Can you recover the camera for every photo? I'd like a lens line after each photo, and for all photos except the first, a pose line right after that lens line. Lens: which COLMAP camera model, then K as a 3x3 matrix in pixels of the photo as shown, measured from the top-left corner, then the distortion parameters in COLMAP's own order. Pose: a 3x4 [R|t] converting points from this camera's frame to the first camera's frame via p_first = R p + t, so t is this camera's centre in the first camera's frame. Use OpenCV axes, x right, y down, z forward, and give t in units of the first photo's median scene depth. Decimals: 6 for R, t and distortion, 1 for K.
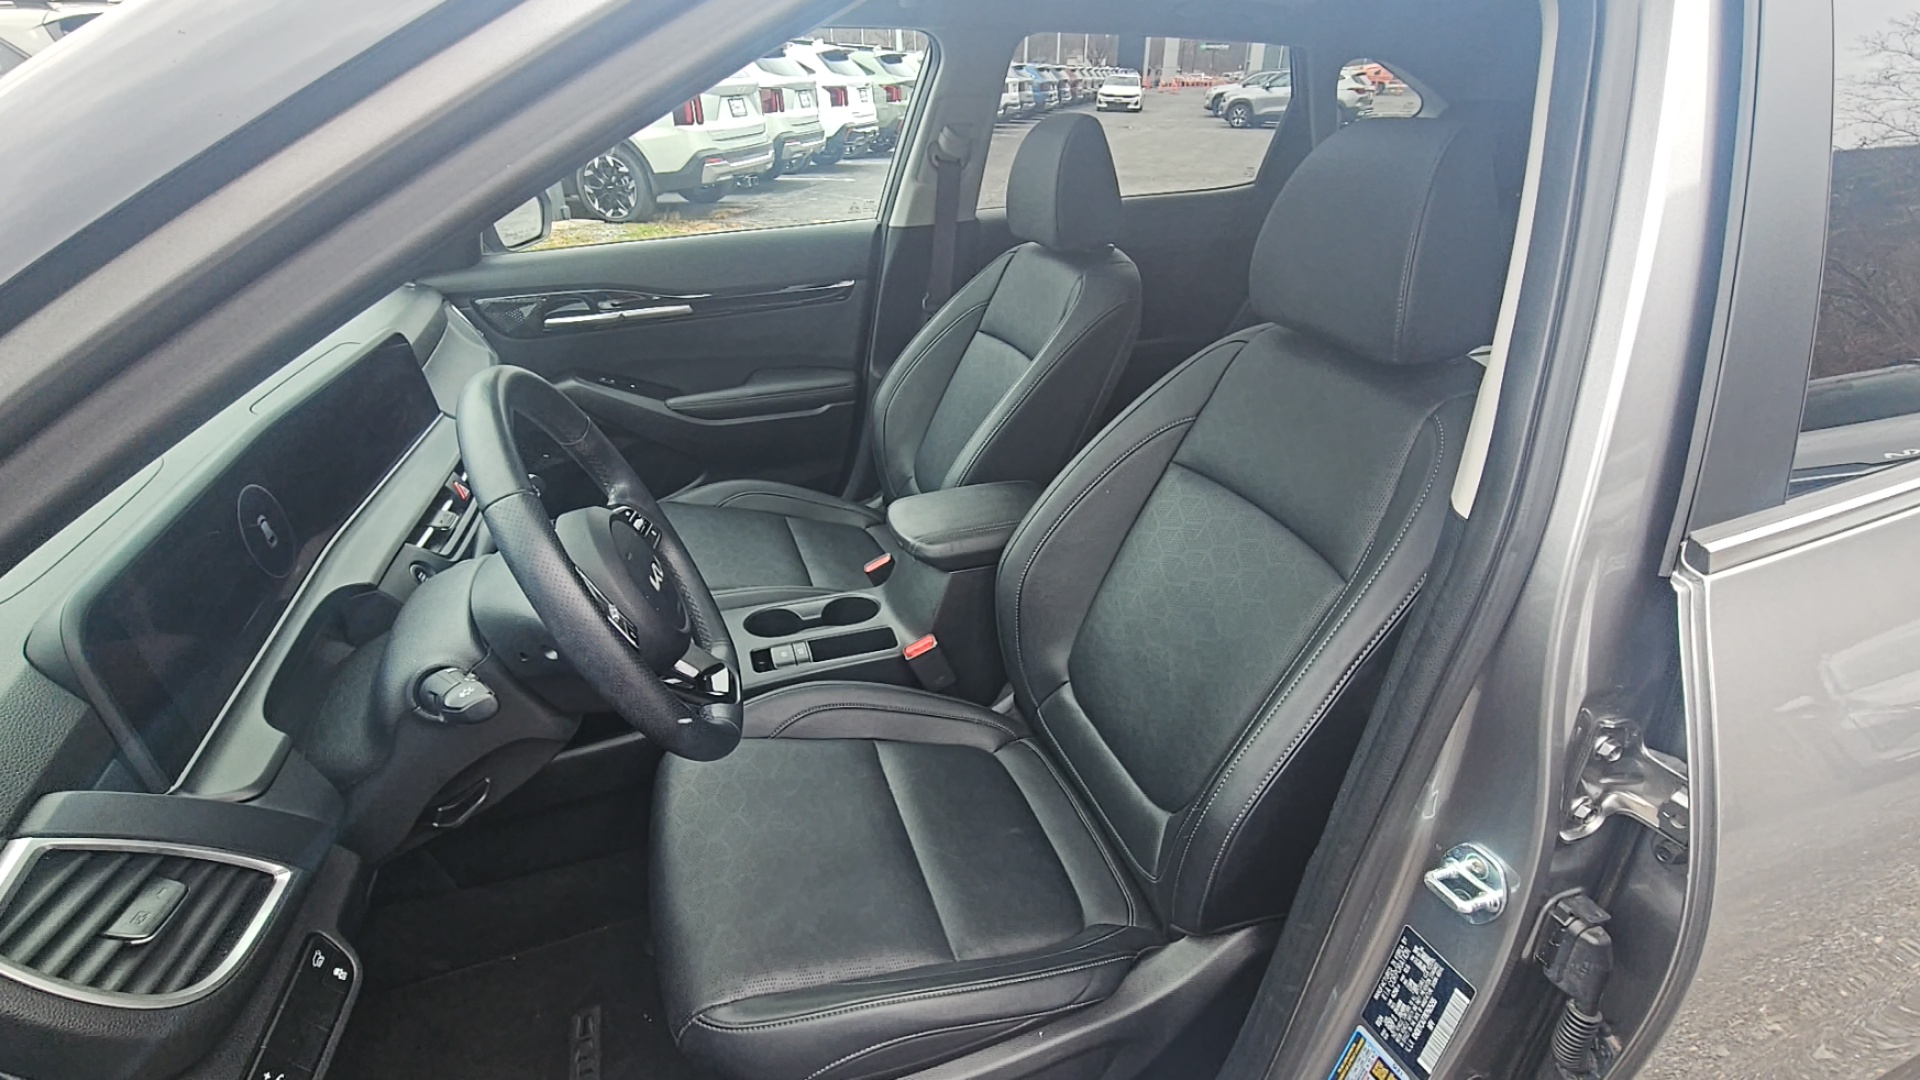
lens RADIAL K [[856.1, 0, 958.1], [0, 856.1, 541.1], [0, 0, 1]] dist [0.007645, -0.004667]
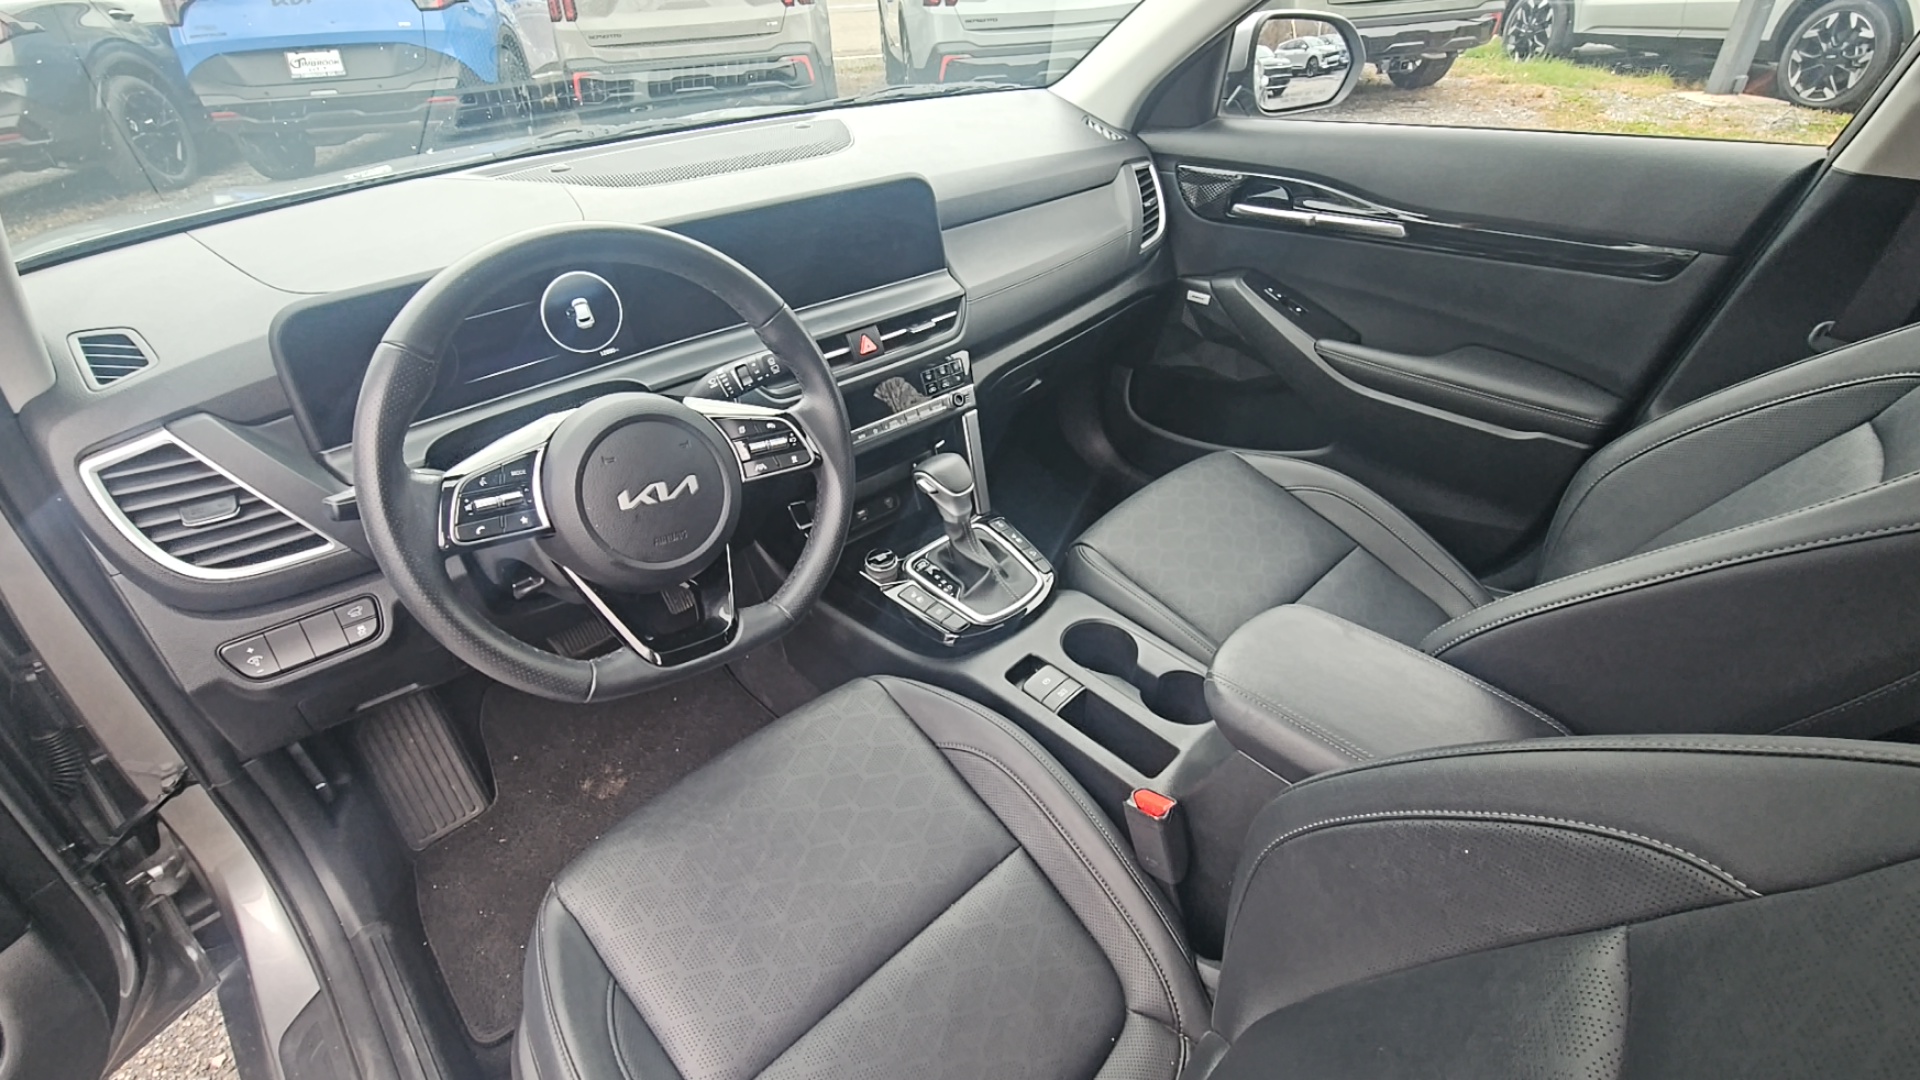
lens RADIAL K [[842.9, 0, 945.0], [0, 842.9, 551.3], [0, 0, 1]] dist [0.012203, -0.007567]
pose [[0.396261, 0.517489, -0.758408, 0.202014], [-0.394334, 0.841886, 0.368414, -0.154477], [0.829143, 0.153078, 0.537670, 0.346598]]
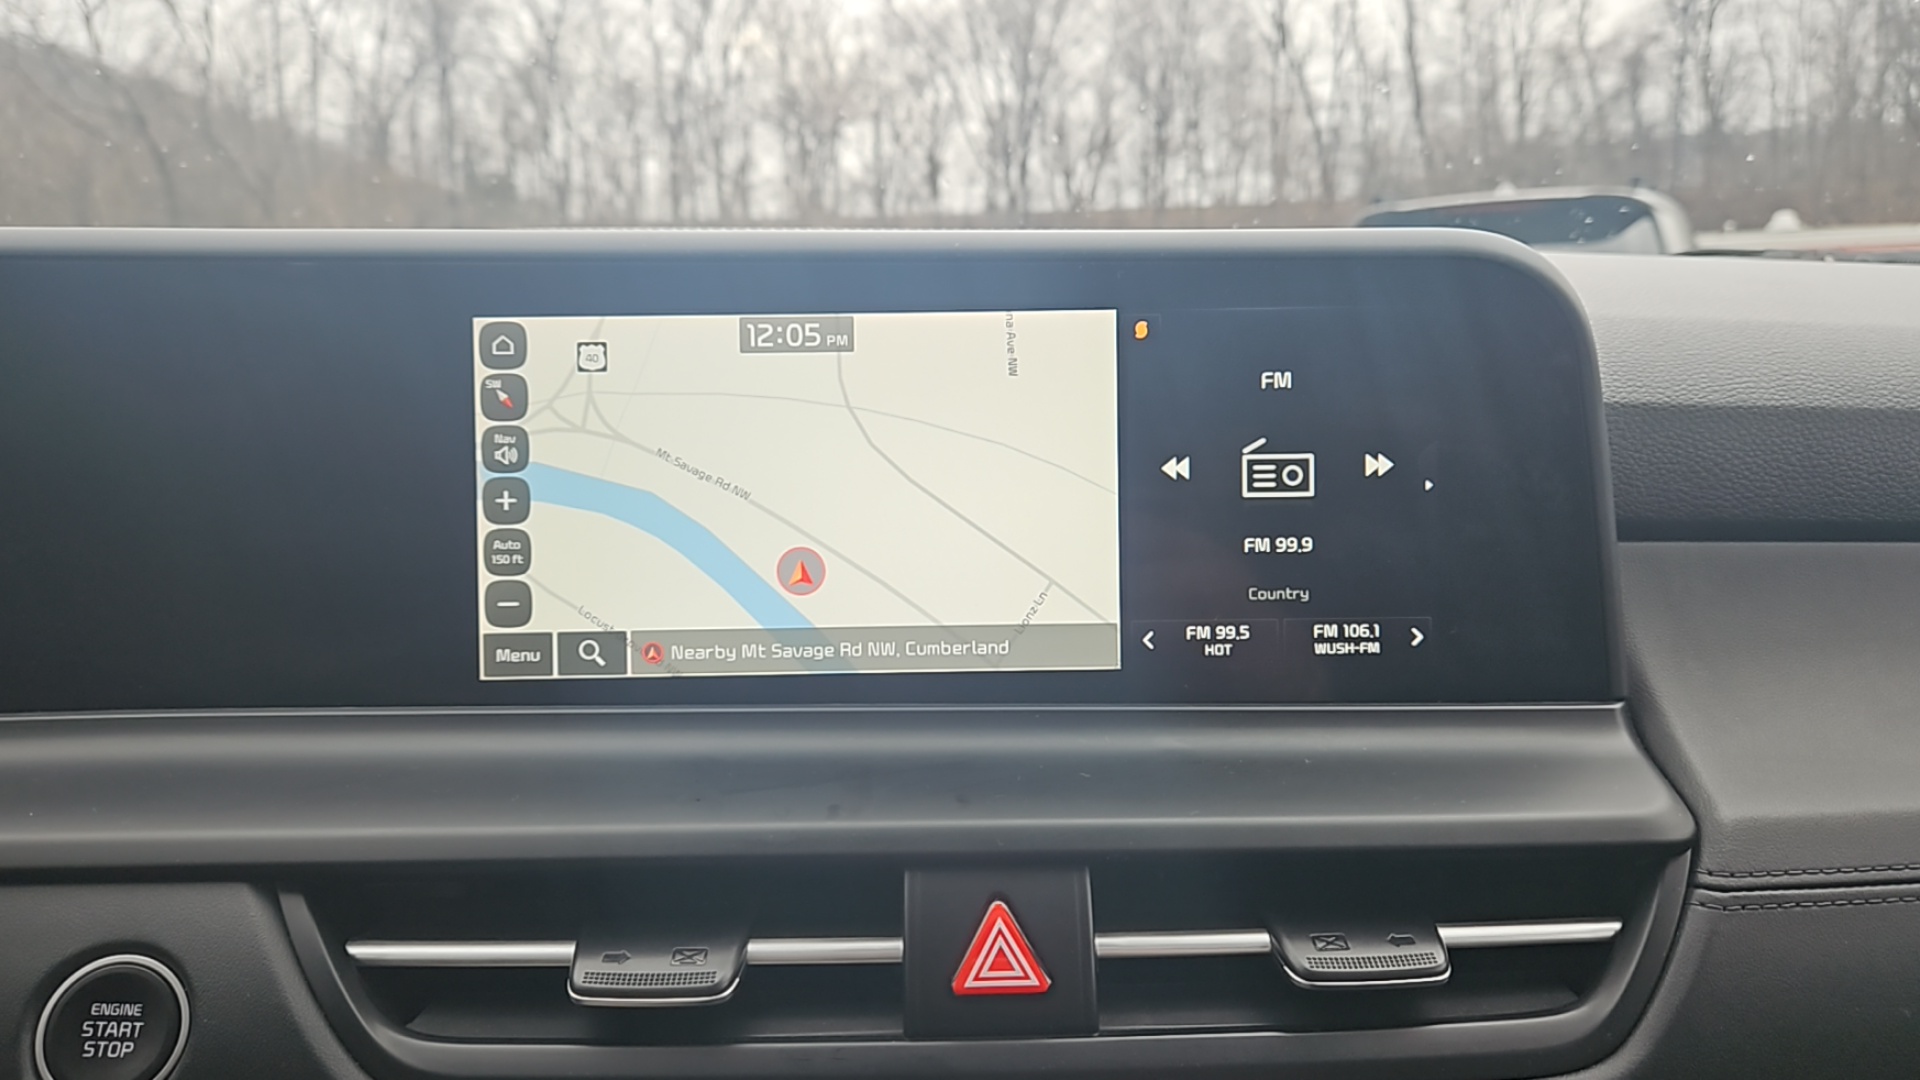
lens RADIAL K [[1434.7, 0, 947.6], [0, 1434.7, 523.8], [0, 0, 1]] dist [0.051122, -0.051410]
pose [[-0.234124, 0.094899, -0.967564, -0.164920], [-0.453950, 0.869402, 0.195114, -0.120078], [0.859718, 0.484906, -0.160468, 0.595565]]
